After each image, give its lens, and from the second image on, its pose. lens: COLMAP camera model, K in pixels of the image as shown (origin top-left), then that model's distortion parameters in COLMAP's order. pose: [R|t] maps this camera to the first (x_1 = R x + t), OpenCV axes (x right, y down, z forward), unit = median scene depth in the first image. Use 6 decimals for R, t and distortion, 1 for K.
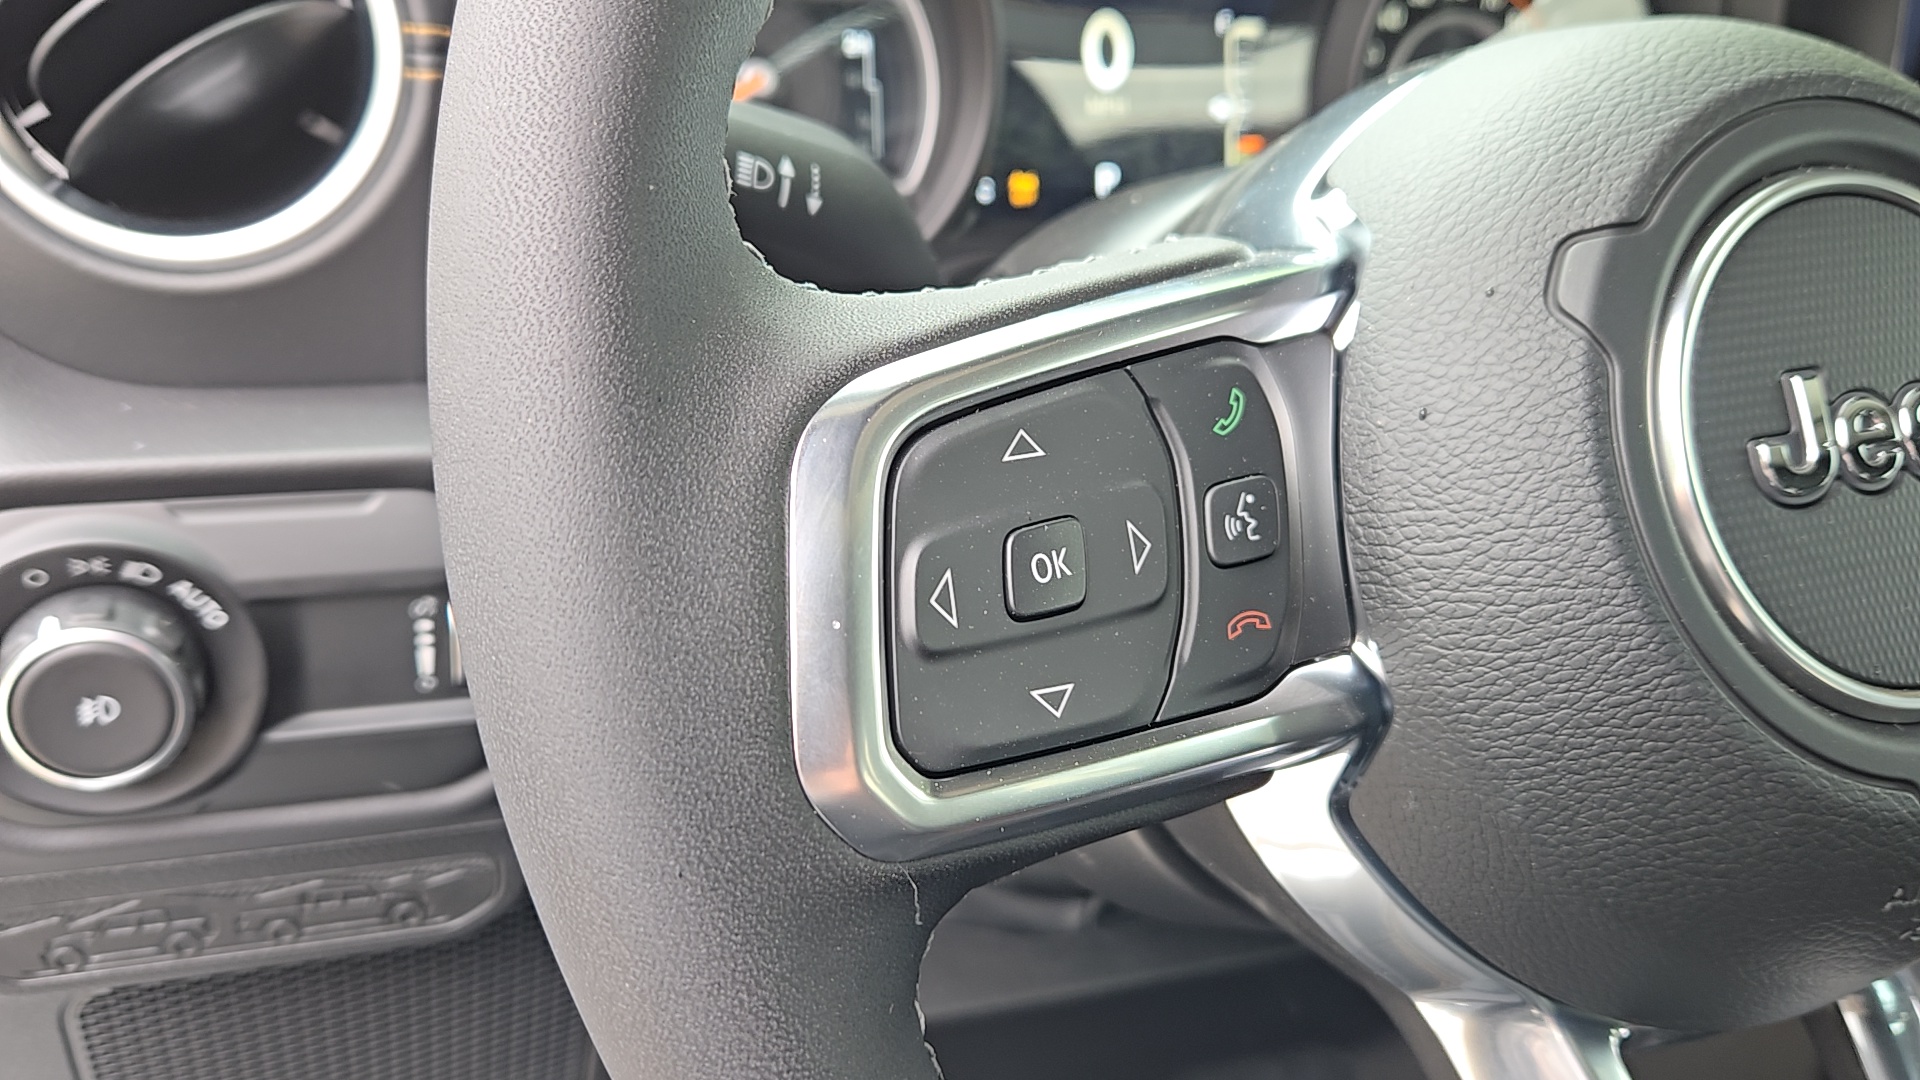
lens RADIAL K [[1619.2, 0, 960.0], [0, 1619.2, 540.0], [0, 0, 1]] dist [-0.000193, 0.012140]
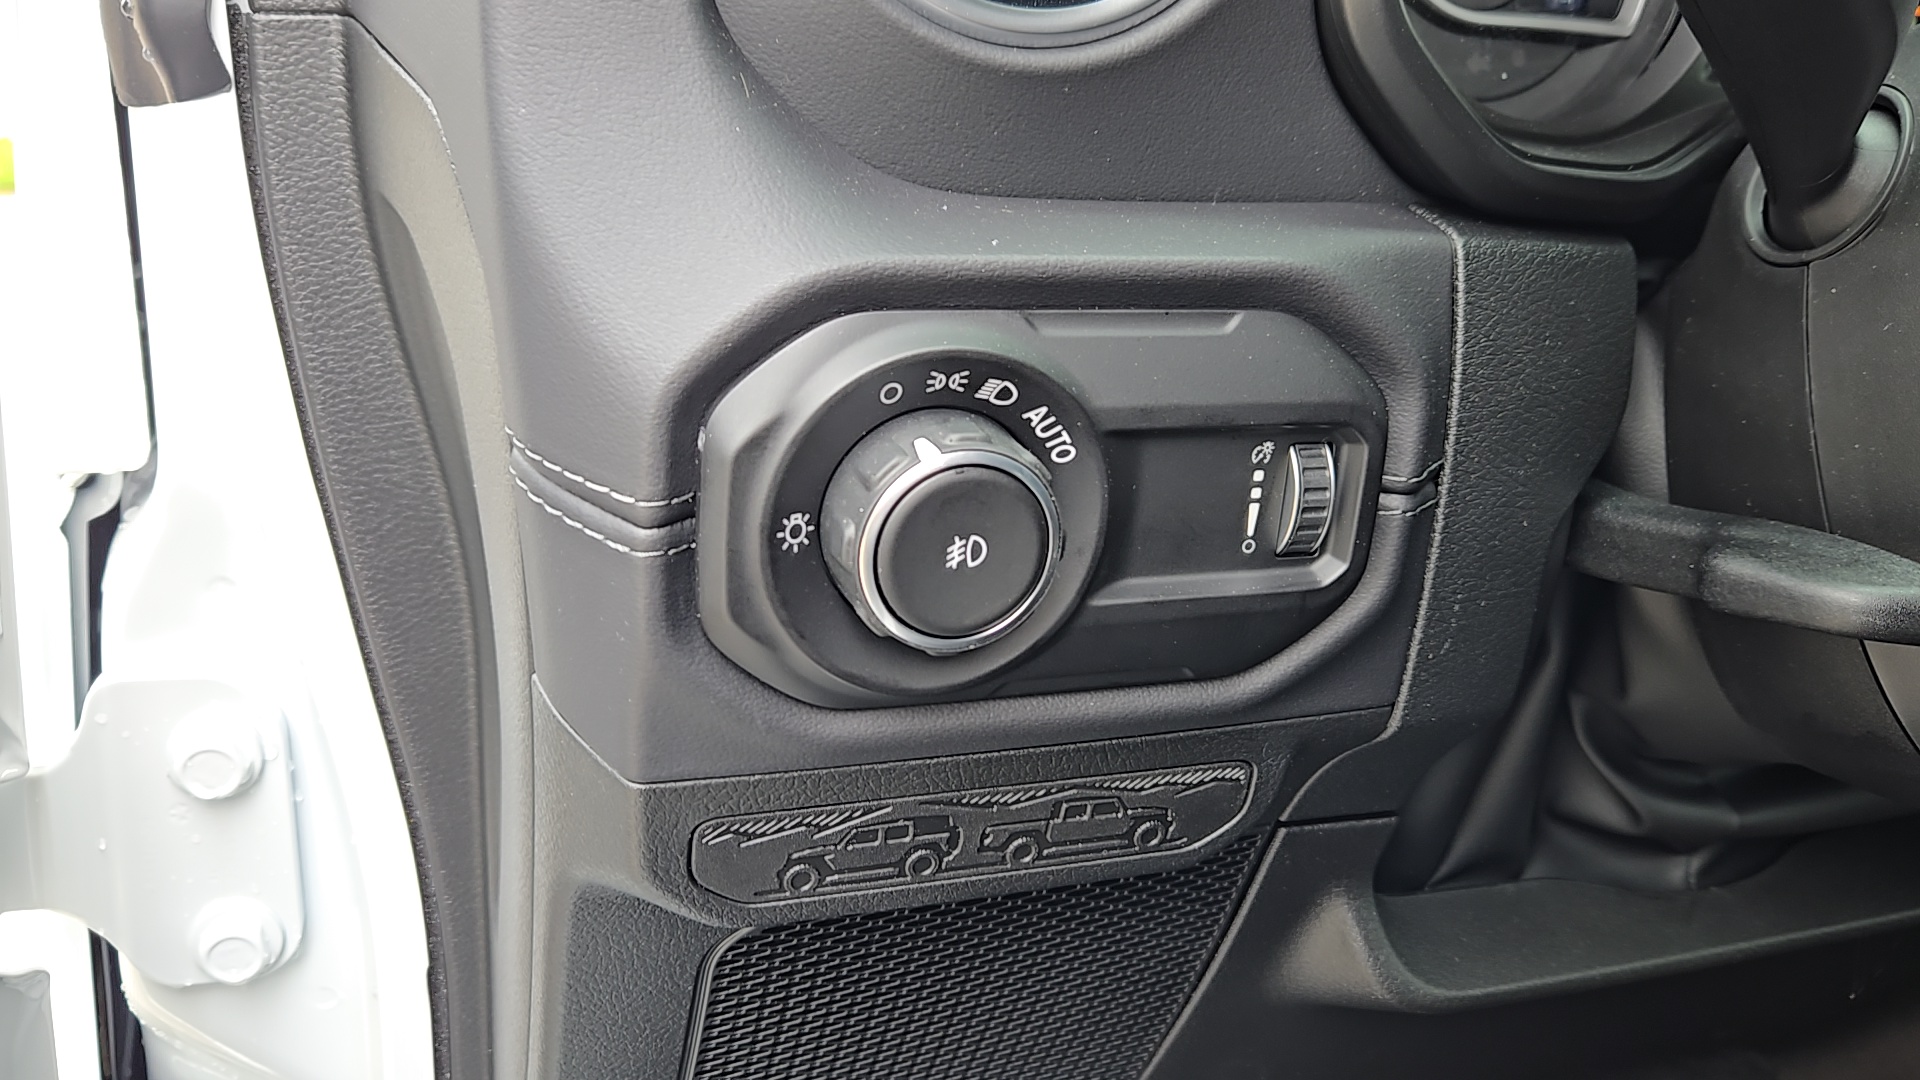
lens RADIAL K [[1611.0, 0, 958.1], [0, 1611.0, 528.8], [0, 0, 1]] dist [0.009256, -0.001290]
pose [[0.999231, 0.003577, 0.039058, -0.549288], [-0.001708, 0.998856, -0.047786, 0.128067], [-0.039184, 0.047682, 0.998094, 0.171570]]
